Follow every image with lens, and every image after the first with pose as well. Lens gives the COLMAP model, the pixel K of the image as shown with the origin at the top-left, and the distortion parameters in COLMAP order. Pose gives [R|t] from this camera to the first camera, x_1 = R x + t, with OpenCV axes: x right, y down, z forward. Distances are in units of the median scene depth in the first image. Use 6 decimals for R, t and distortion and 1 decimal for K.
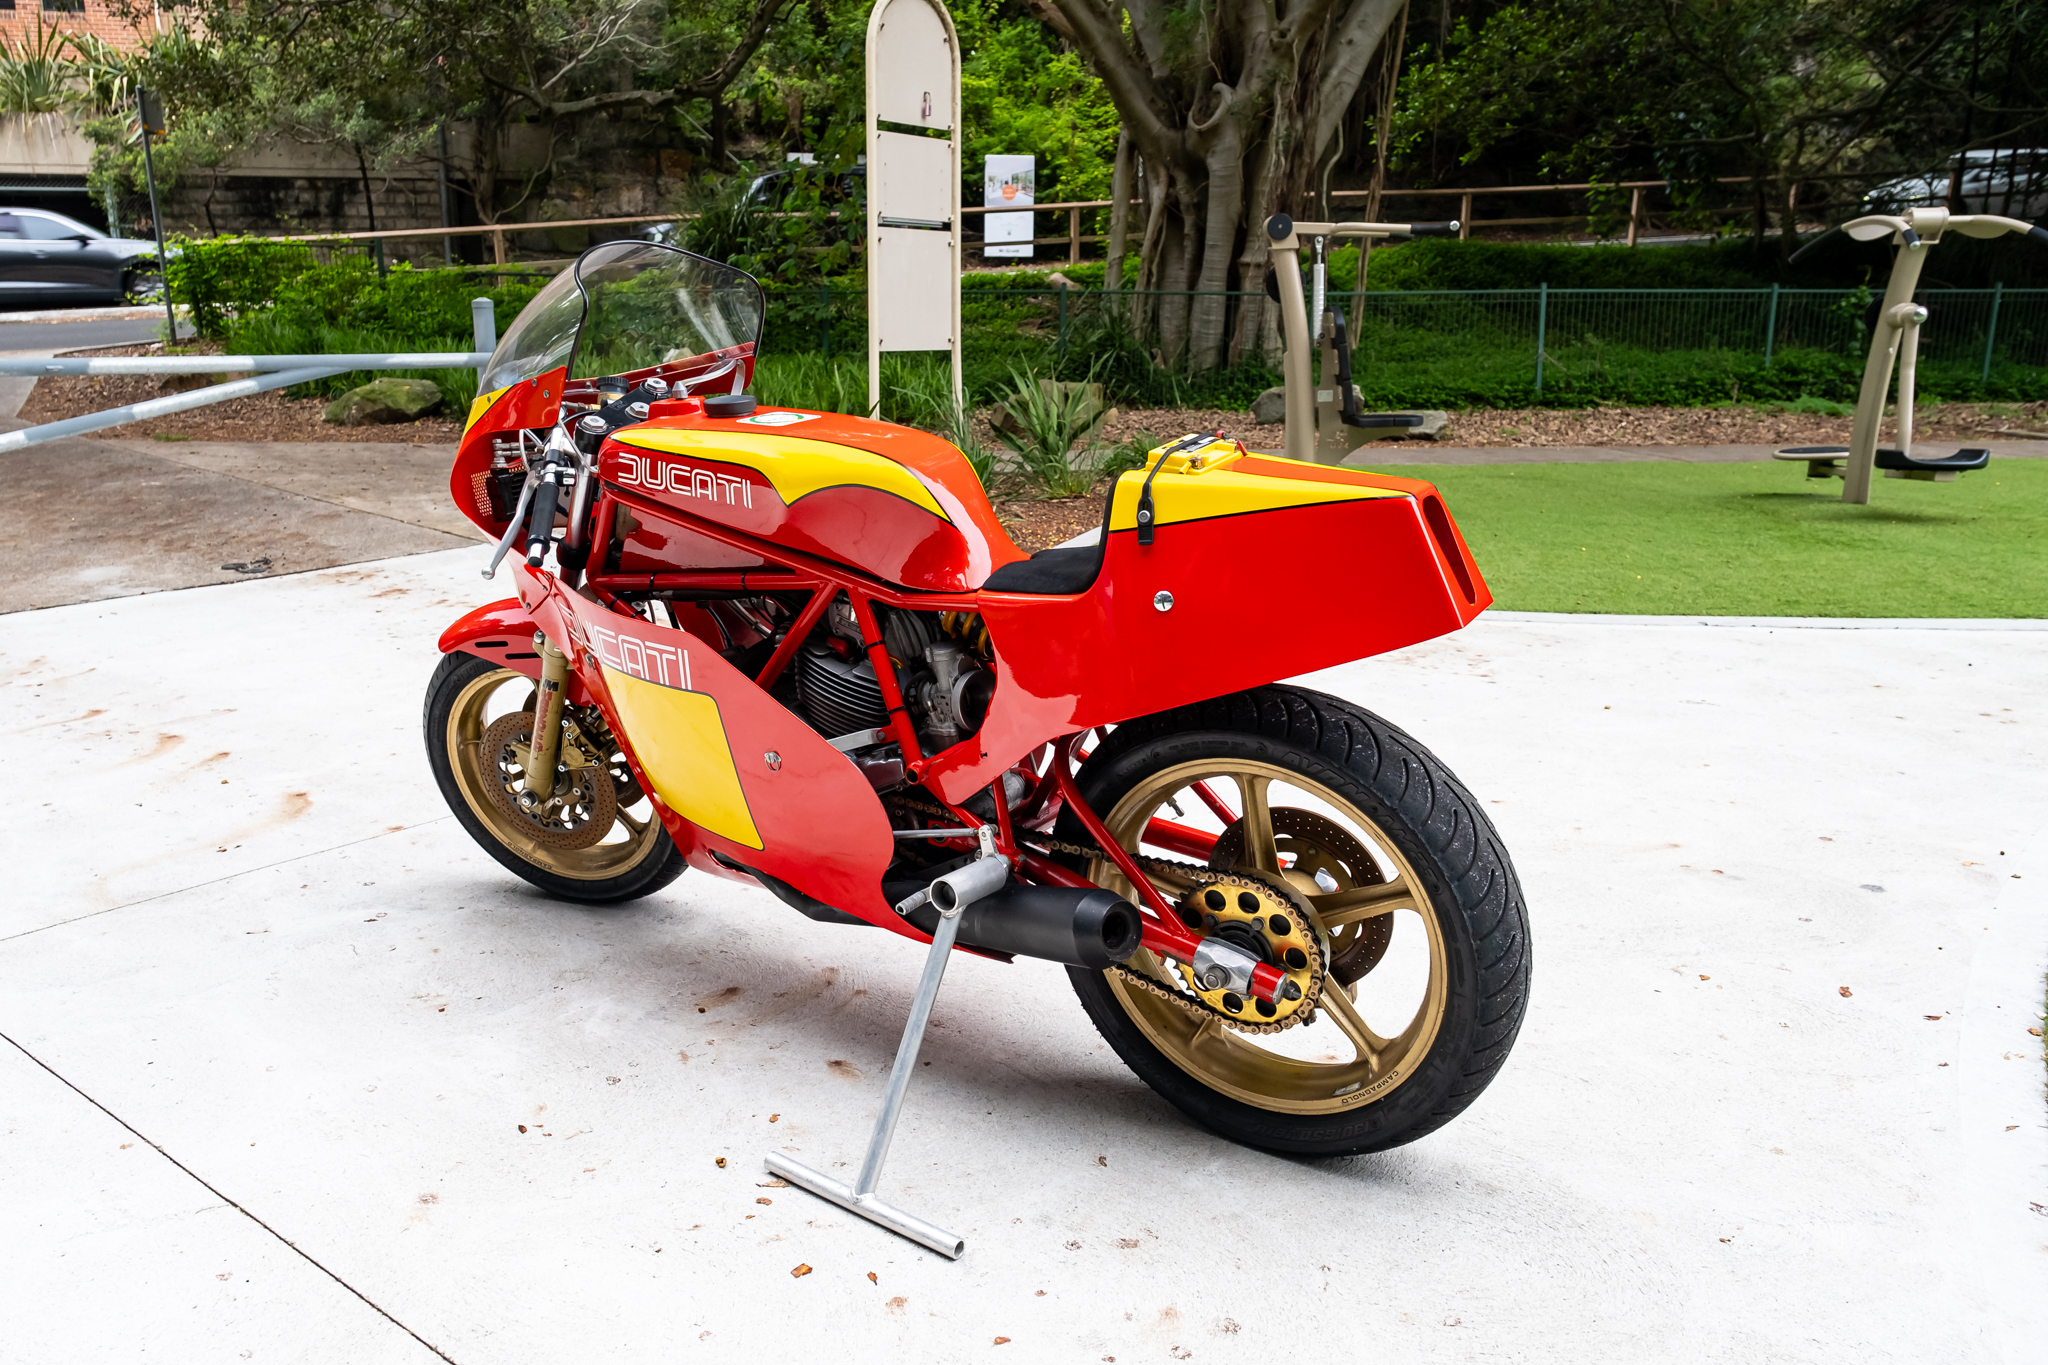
lens RADIAL K [[1498.8, 0, 914.3], [0, 1498.8, 766.8], [0, 0, 1]] dist [-0.001077, -0.002664]
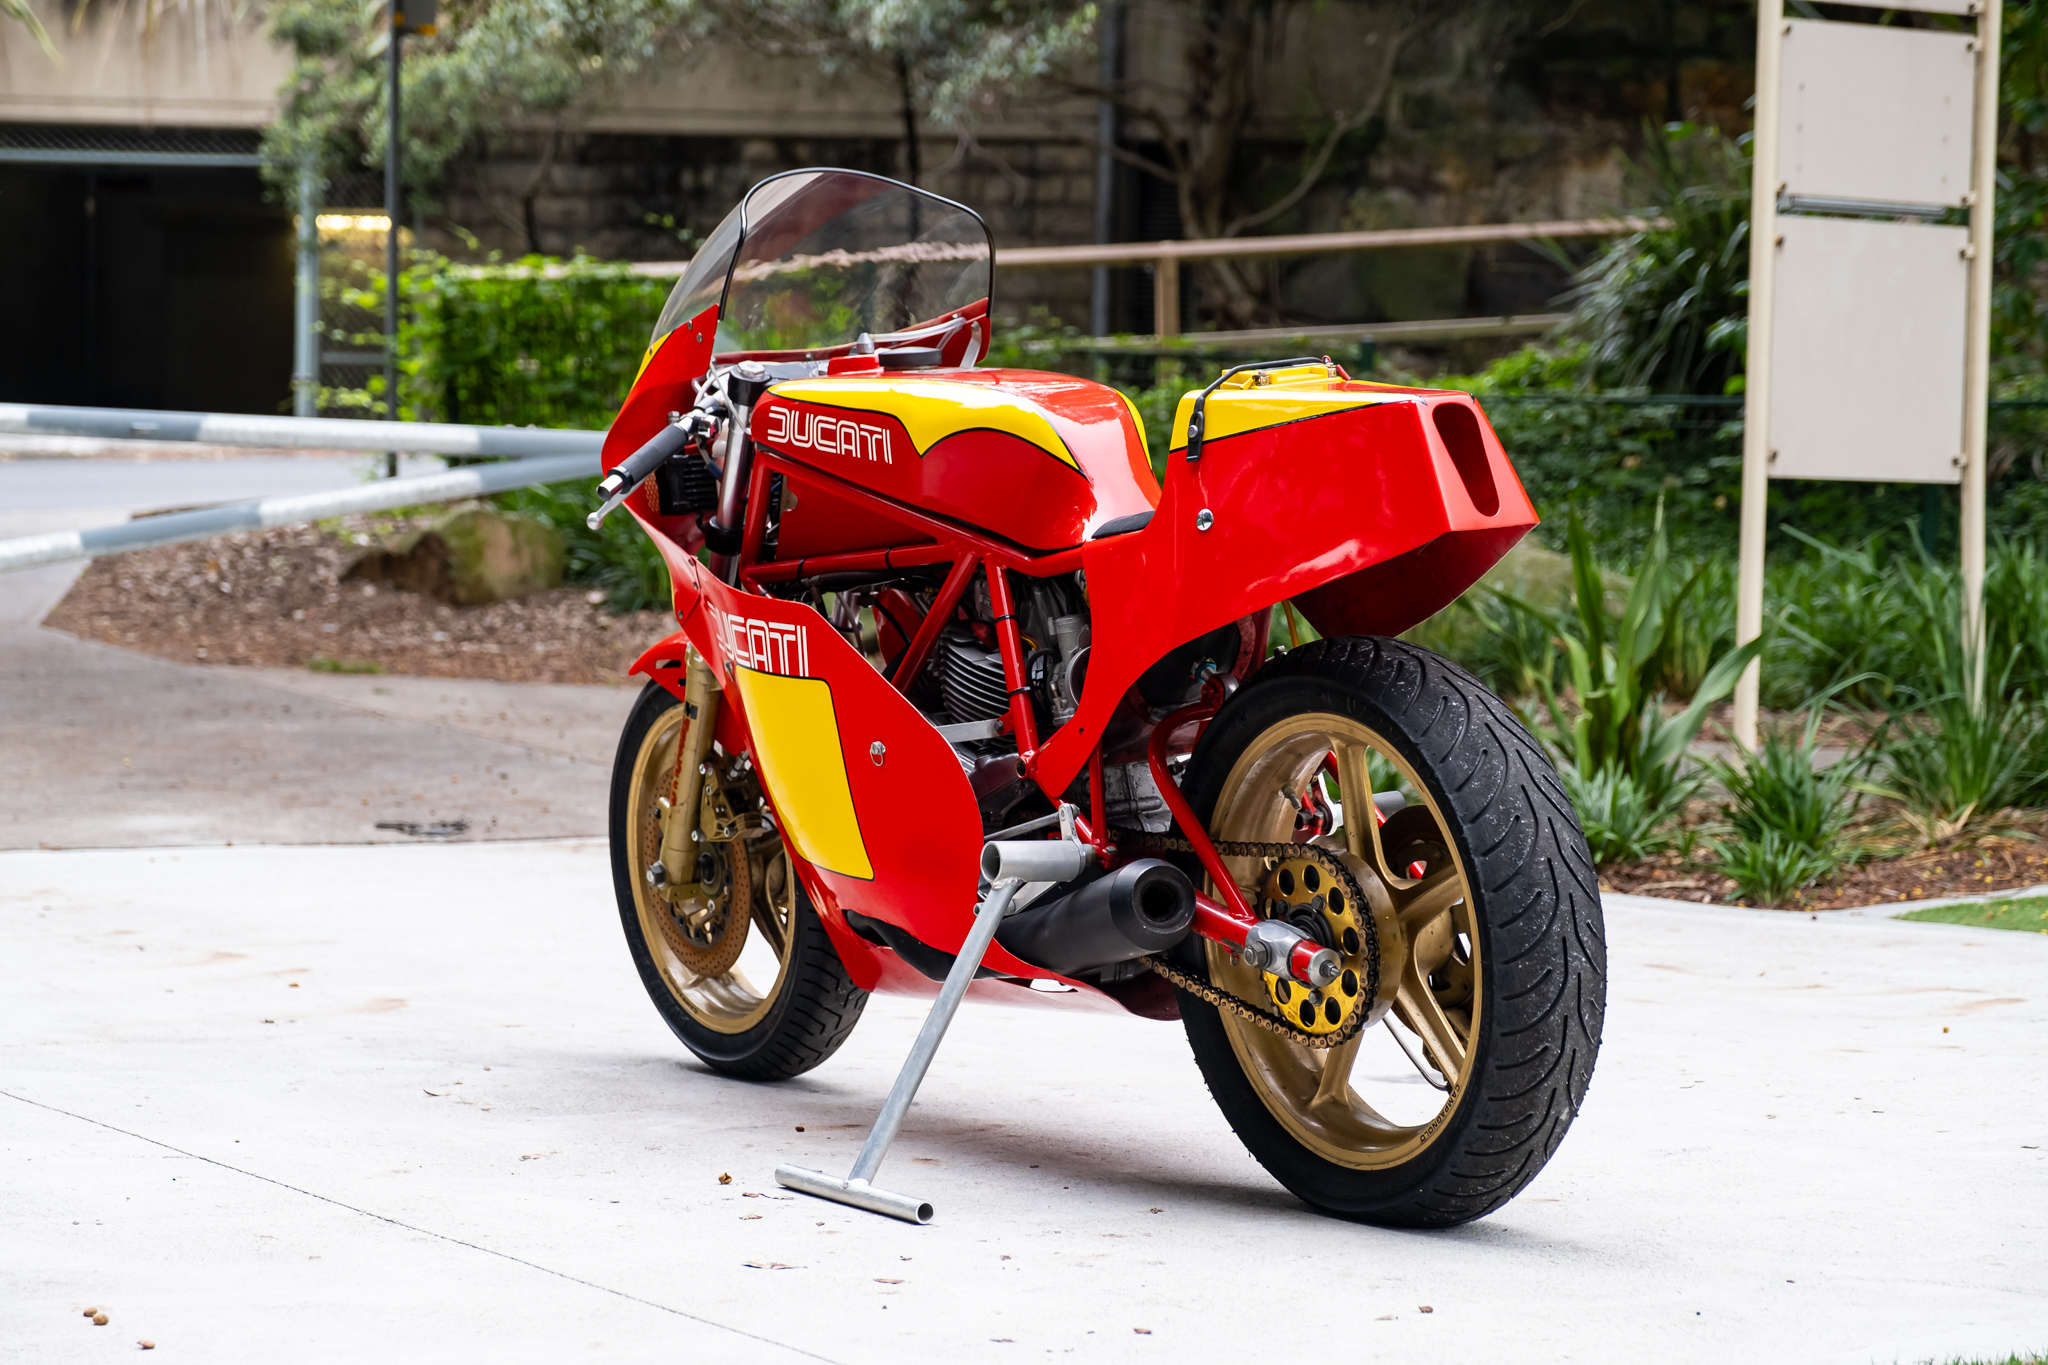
lens RADIAL K [[4706.2, 0, 1023.9], [0, 4706.2, 771.4], [0, 0, 1]] dist [0.362890, -3.218059]
pose [[0.949432, 0.039937, -0.311423, 0.199546], [-0.113537, 0.968426, -0.221948, 0.143590], [0.292726, 0.246083, 0.923989, -0.346714]]
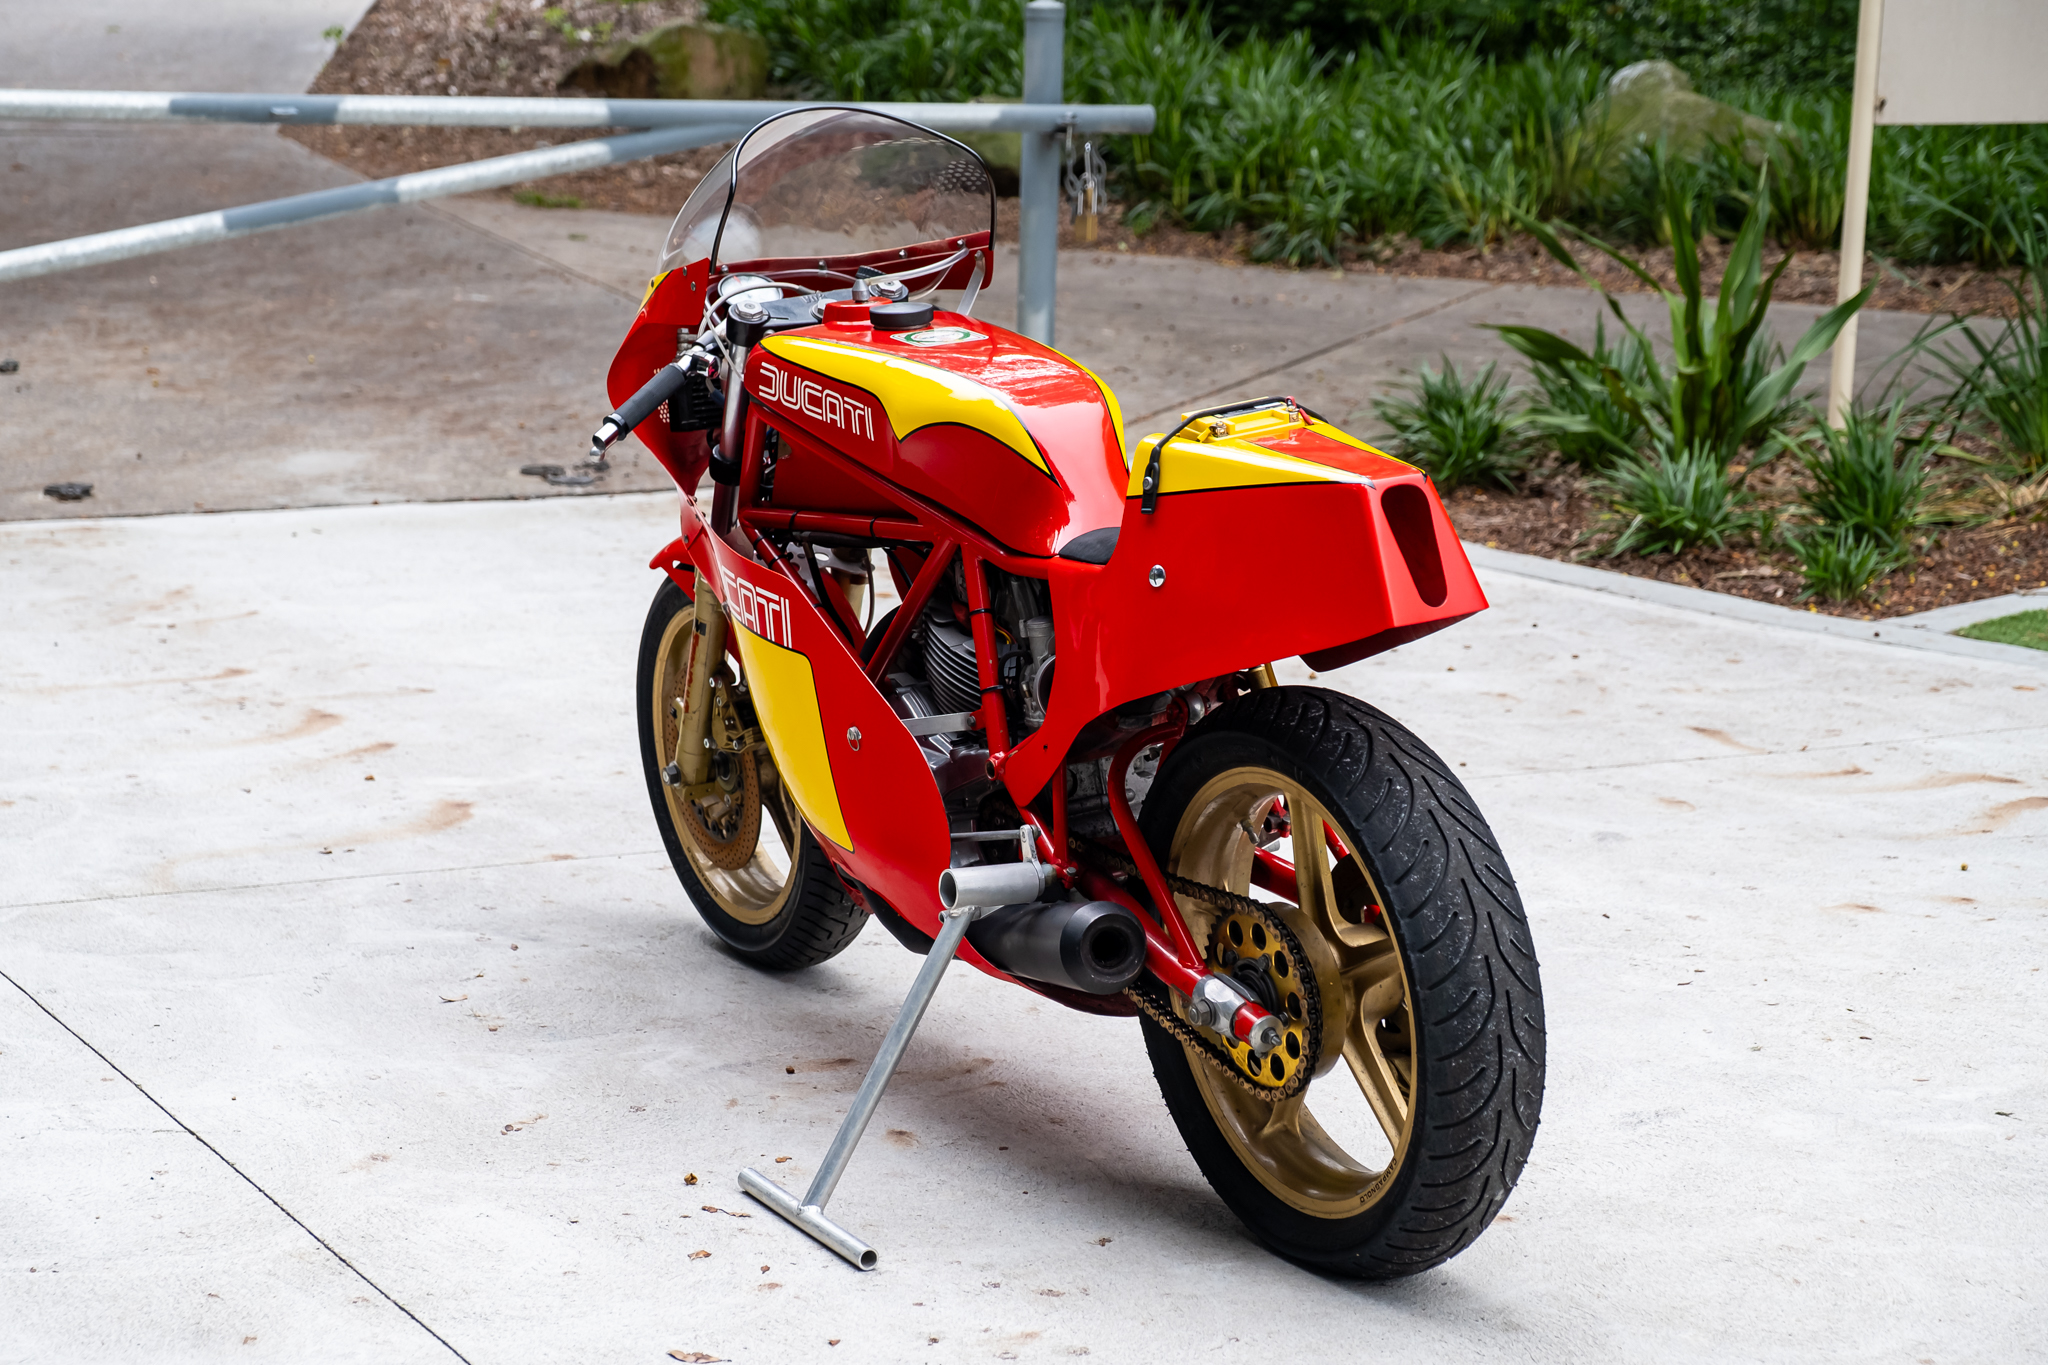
lens RADIAL K [[4259.1, 0, 1022.5], [0, 4259.1, 773.9], [0, 0, 1]] dist [0.337821, -2.166303]
pose [[0.929674, 0.105092, -0.353075, 0.209209], [-0.135112, 0.988926, -0.061408, 0.036916], [0.342712, 0.104794, 0.933578, -0.296821]]
